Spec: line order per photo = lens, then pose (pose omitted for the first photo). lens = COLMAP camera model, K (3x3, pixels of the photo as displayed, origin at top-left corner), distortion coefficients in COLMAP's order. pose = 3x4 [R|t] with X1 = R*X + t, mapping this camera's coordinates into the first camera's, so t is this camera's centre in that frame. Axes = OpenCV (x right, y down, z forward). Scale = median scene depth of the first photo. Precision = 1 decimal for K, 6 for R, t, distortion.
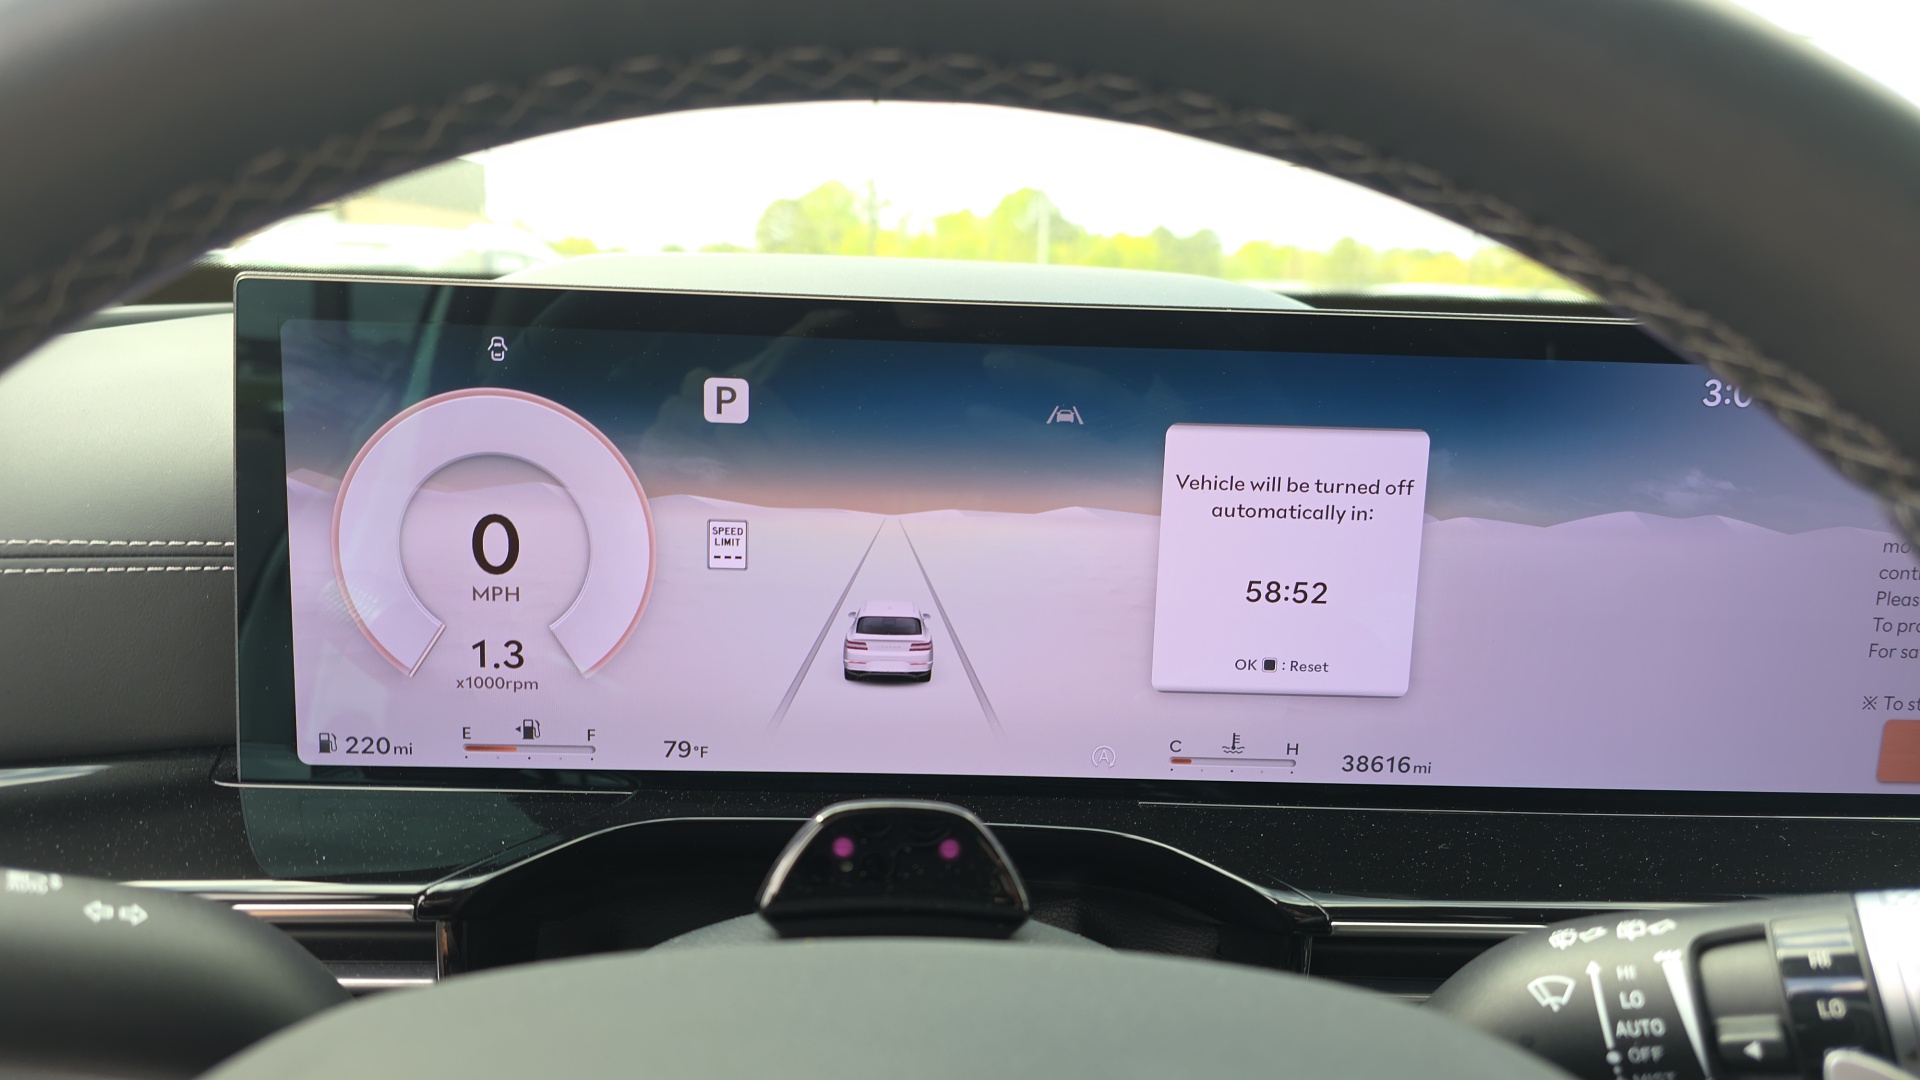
lens RADIAL K [[1310.8, 0, 935.7], [0, 1310.8, 563.4], [0, 0, 1]] dist [0.057321, -0.058233]
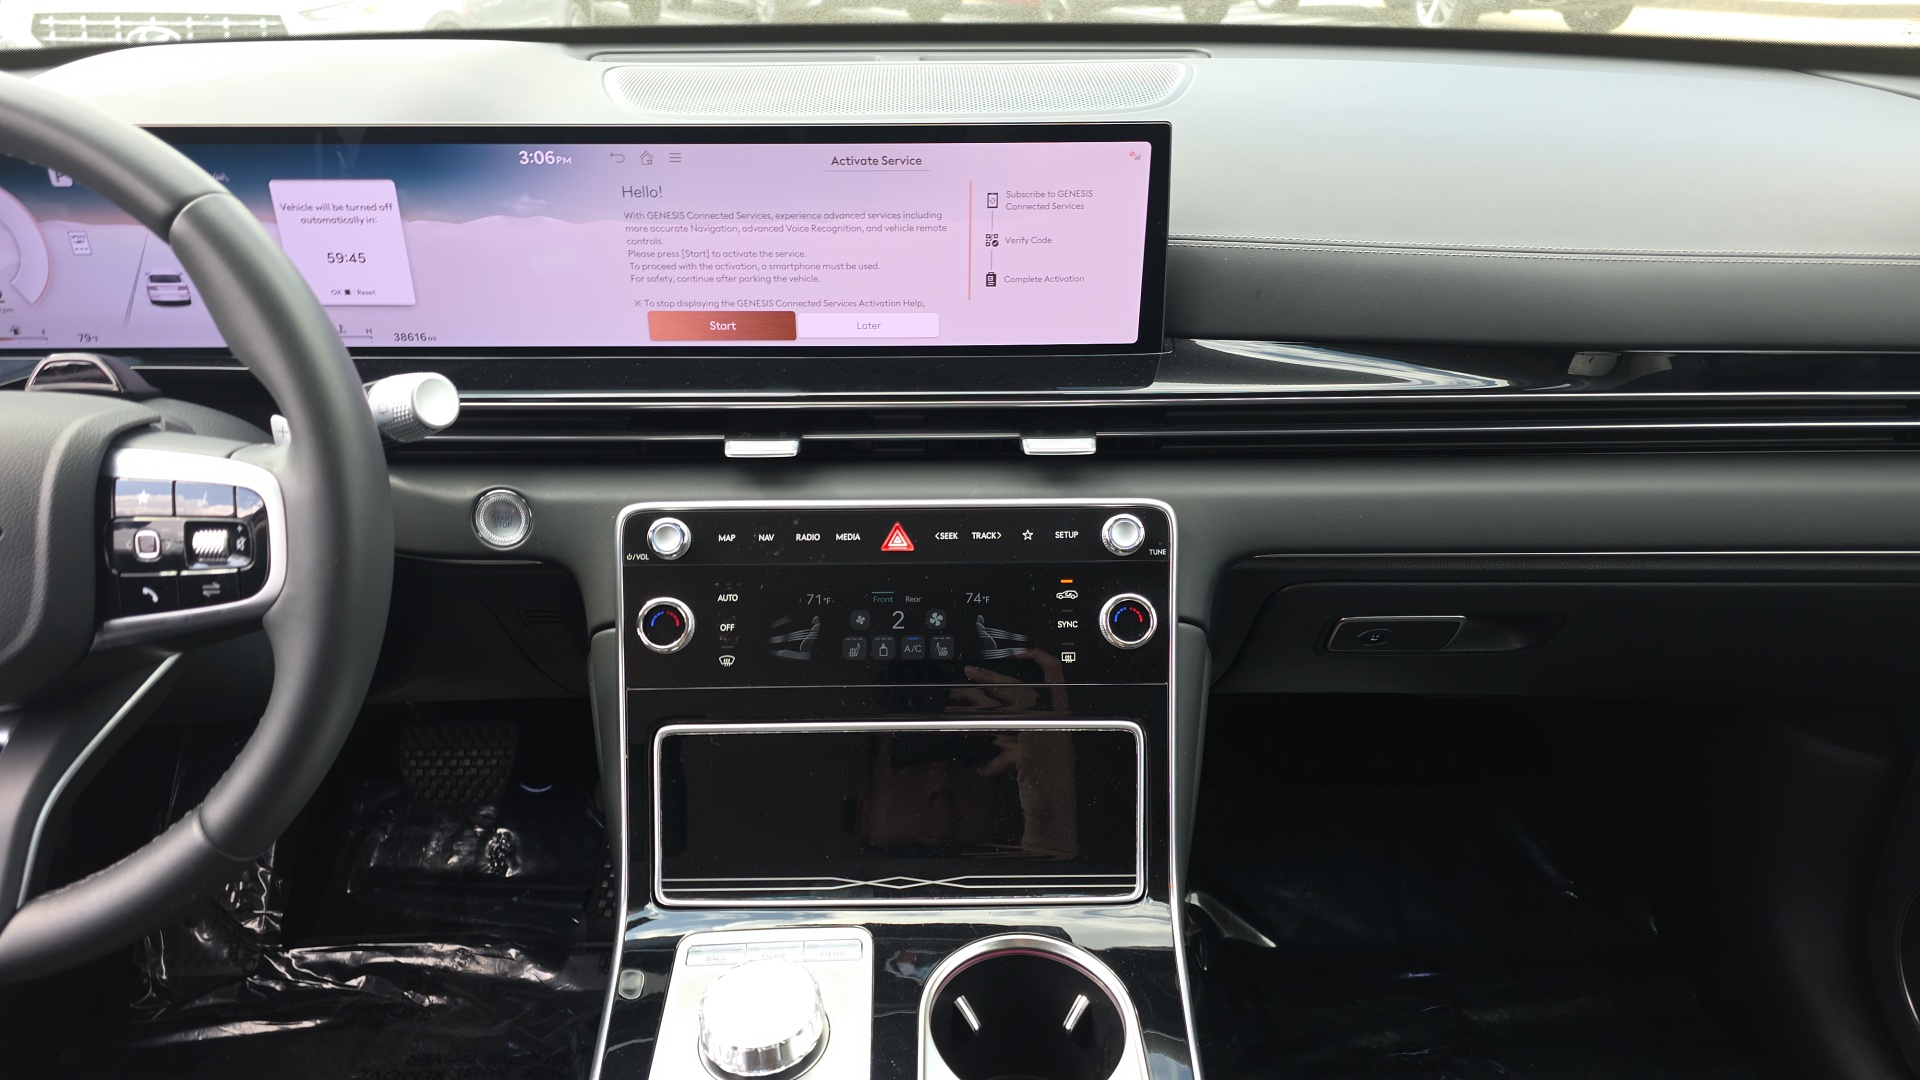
lens RADIAL K [[1310.8, 0, 937.2], [0, 1310.8, 544.0], [0, 0, 1]] dist [0.057321, -0.058233]
pose [[0.998736, -0.018204, -0.046854, 1.333288], [0.030811, 0.958191, 0.284467, -0.117088], [0.039717, -0.285551, 0.957540, -1.175618]]
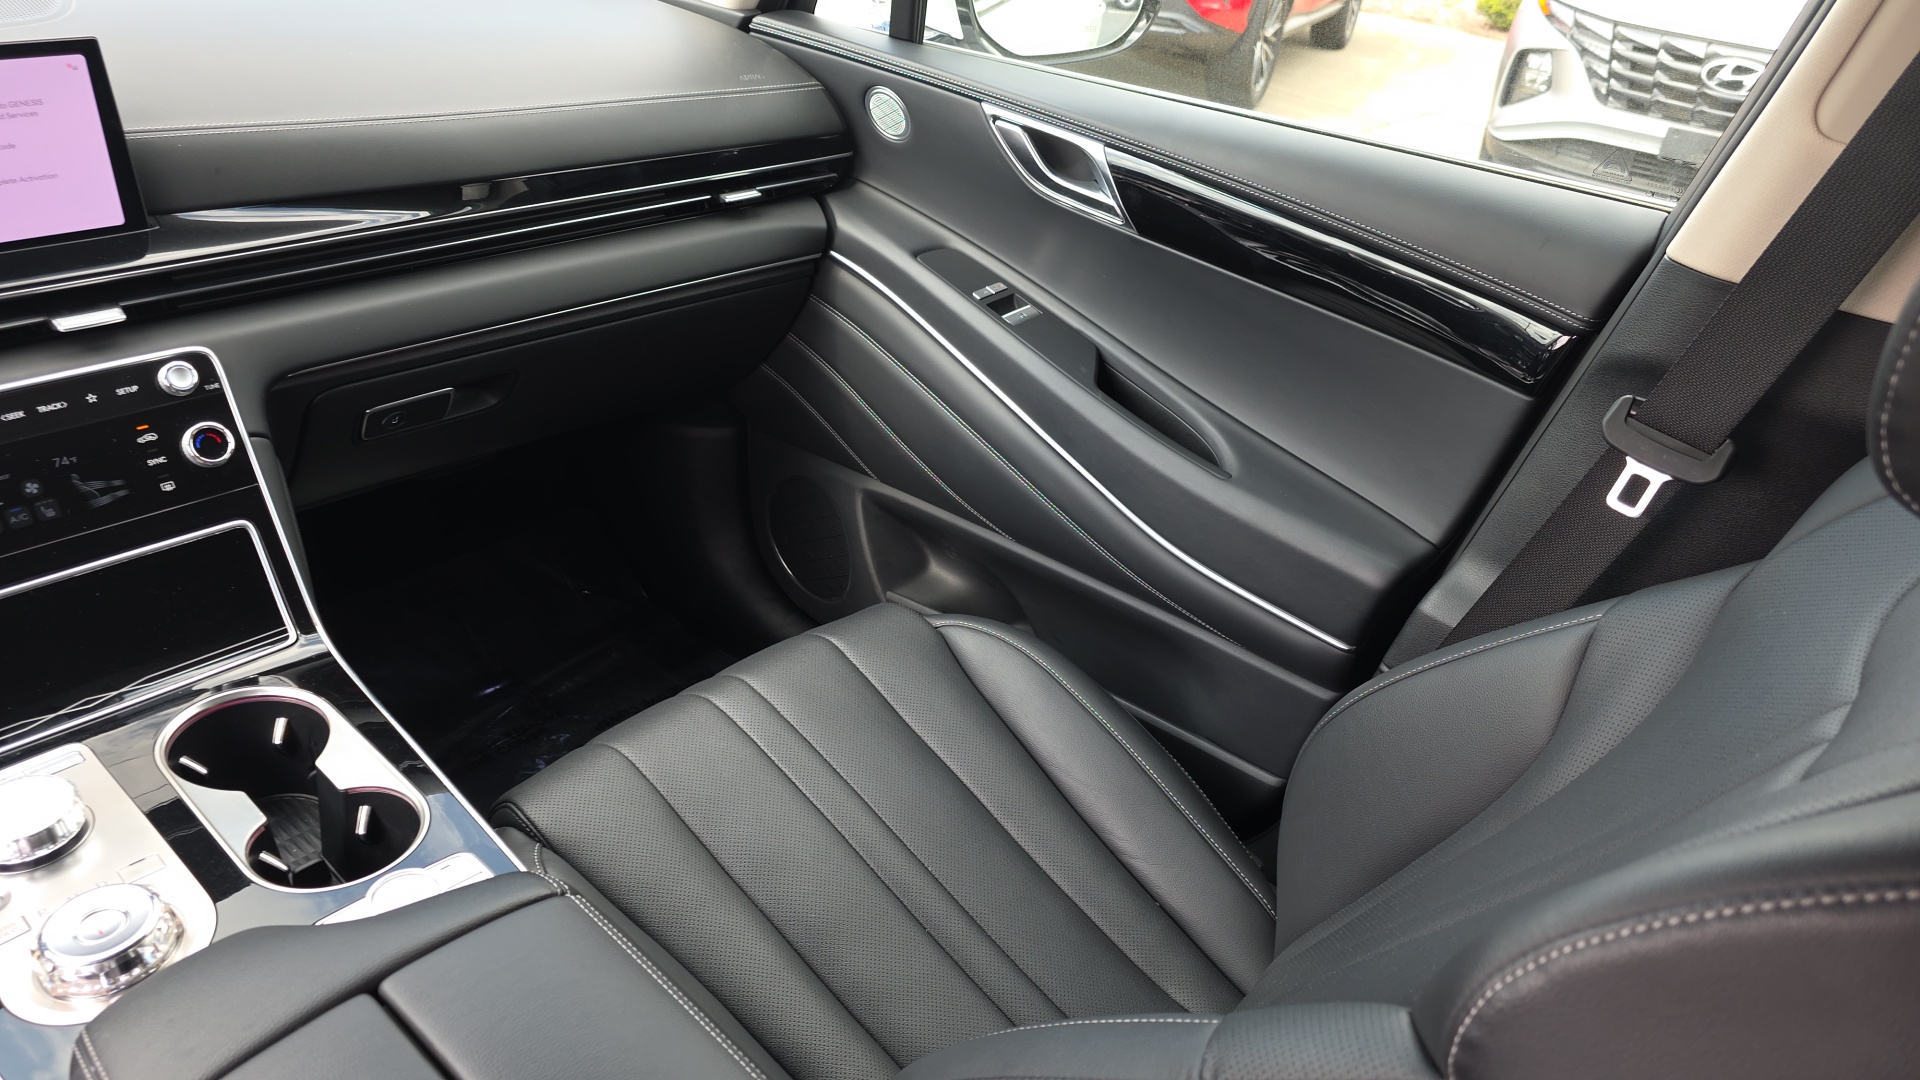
lens RADIAL K [[1310.8, 0, 963.1], [0, 1310.8, 554.0], [0, 0, 1]] dist [0.057321, -0.058233]
pose [[0.701092, -0.336647, 0.628601, 0.839717], [0.054173, 0.904139, 0.423791, -0.246182], [-0.711010, -0.263063, 0.652121, -2.084988]]
